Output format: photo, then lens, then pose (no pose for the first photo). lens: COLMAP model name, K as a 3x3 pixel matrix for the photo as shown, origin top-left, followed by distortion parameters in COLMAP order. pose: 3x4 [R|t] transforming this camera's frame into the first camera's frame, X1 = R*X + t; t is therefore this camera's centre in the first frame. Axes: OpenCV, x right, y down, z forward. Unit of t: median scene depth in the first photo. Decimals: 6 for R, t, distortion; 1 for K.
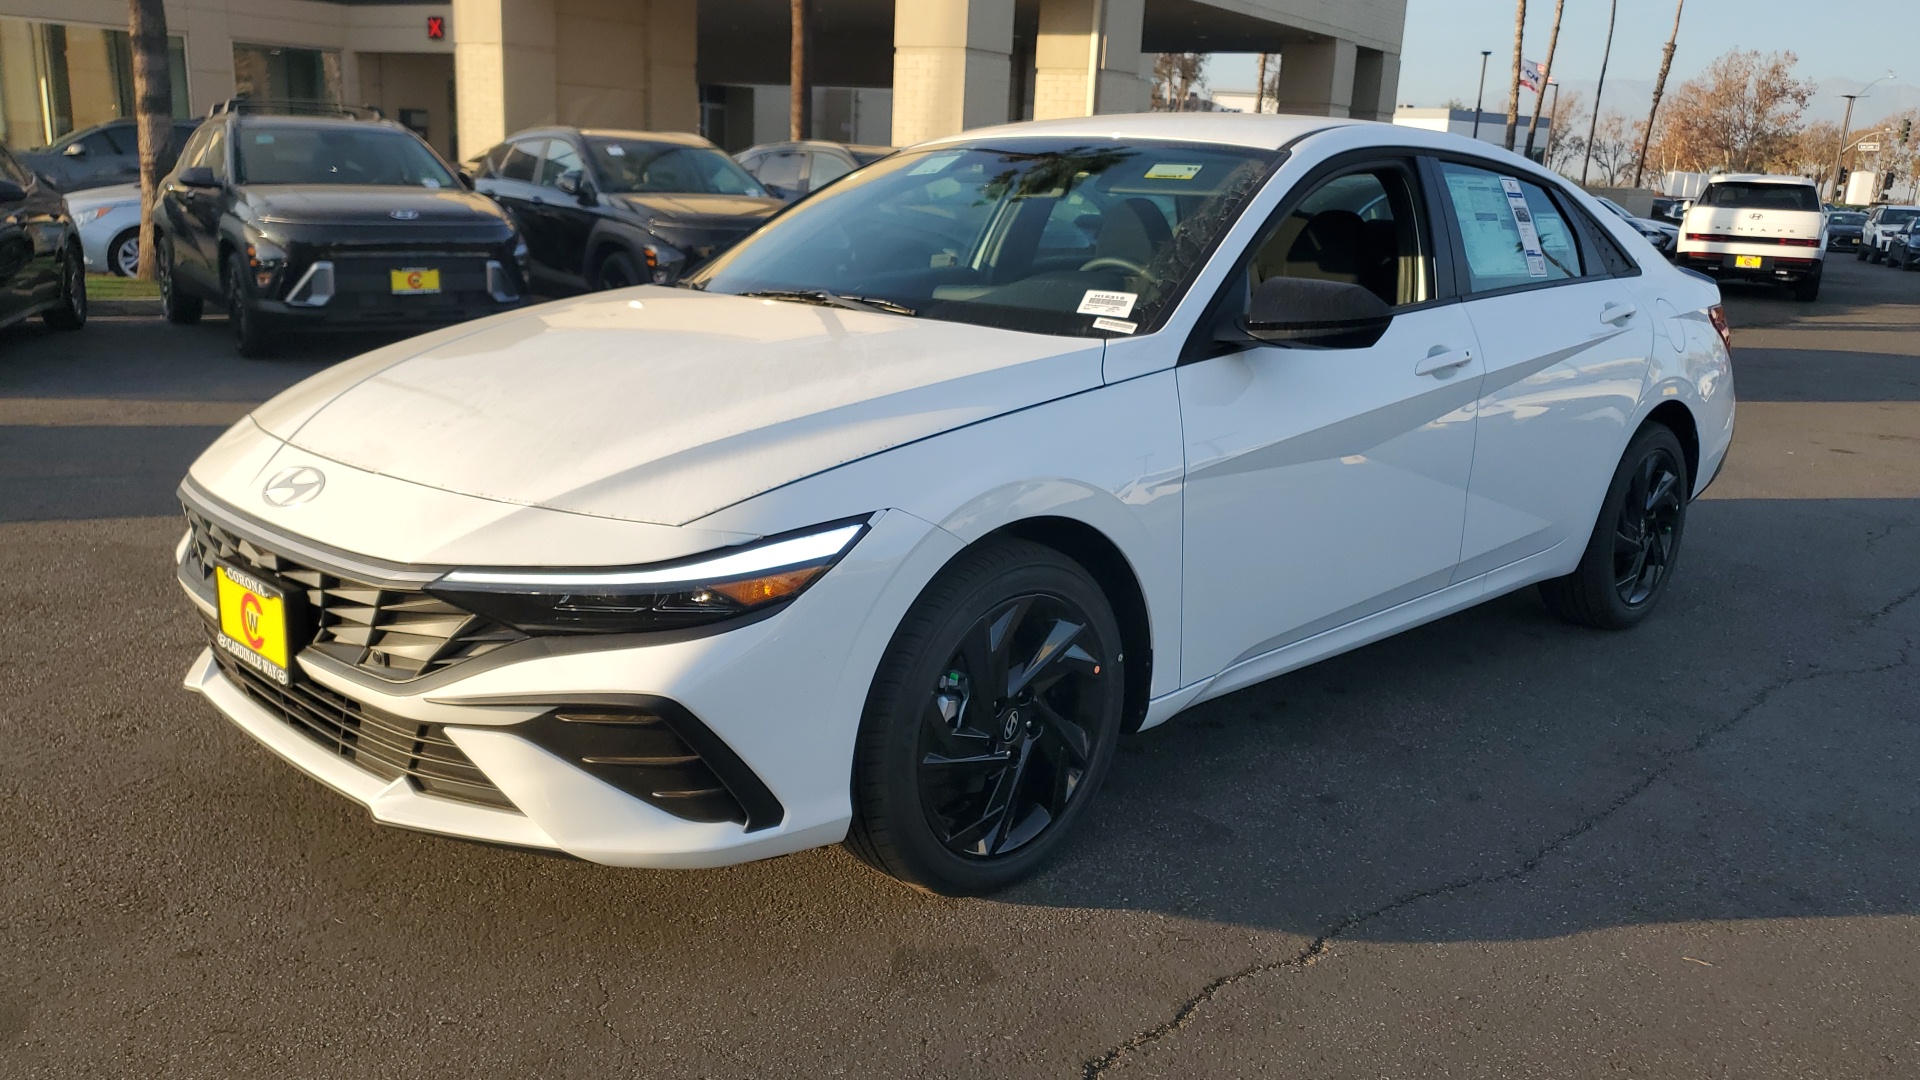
lens RADIAL K [[1480.0, 0, 945.2], [0, 1480.0, 539.4], [0, 0, 1]] dist [0.054750, -0.087969]
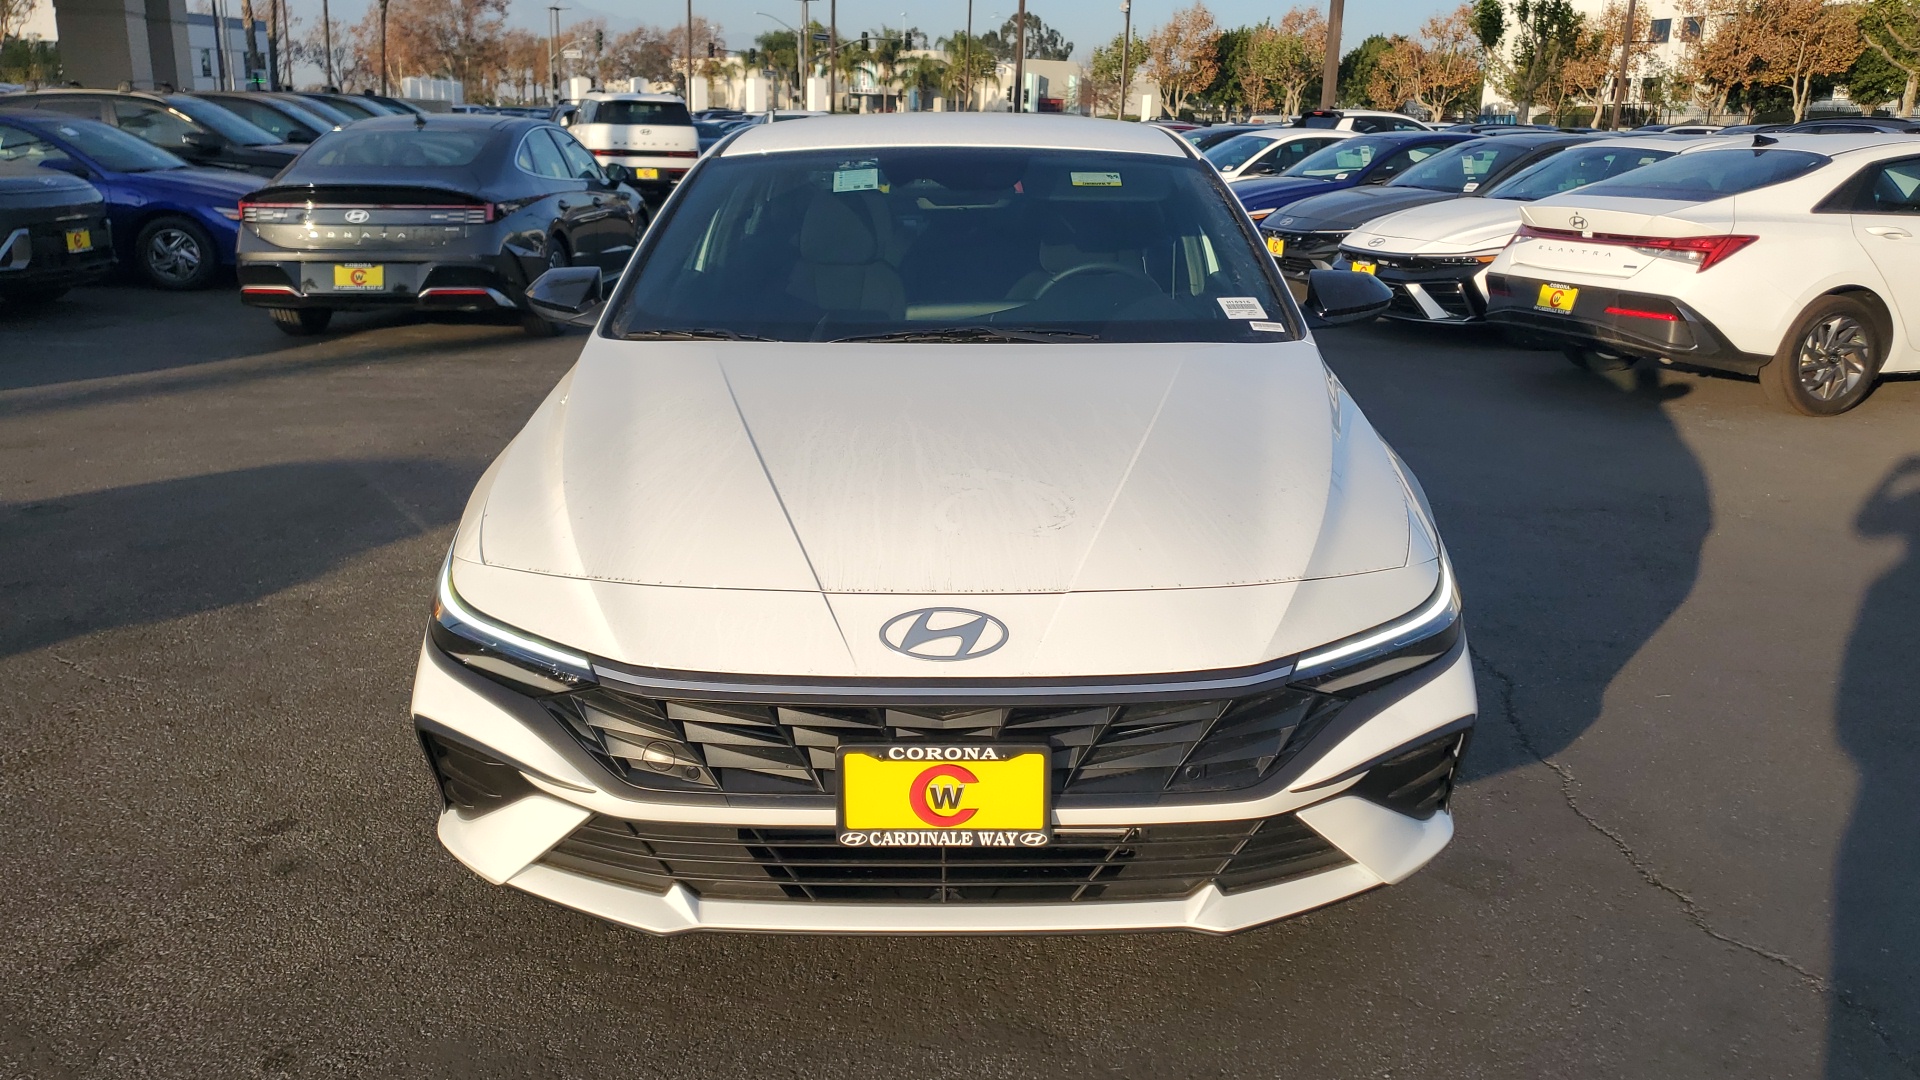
lens RADIAL K [[1480.0, 0, 949.4], [0, 1480.0, 534.8], [0, 0, 1]] dist [0.054750, -0.087969]
pose [[0.693148, -0.219628, 0.686519, -0.133127], [0.179236, 0.975050, 0.130967, -0.026878], [-0.698155, 0.032269, 0.715219, 0.049994]]
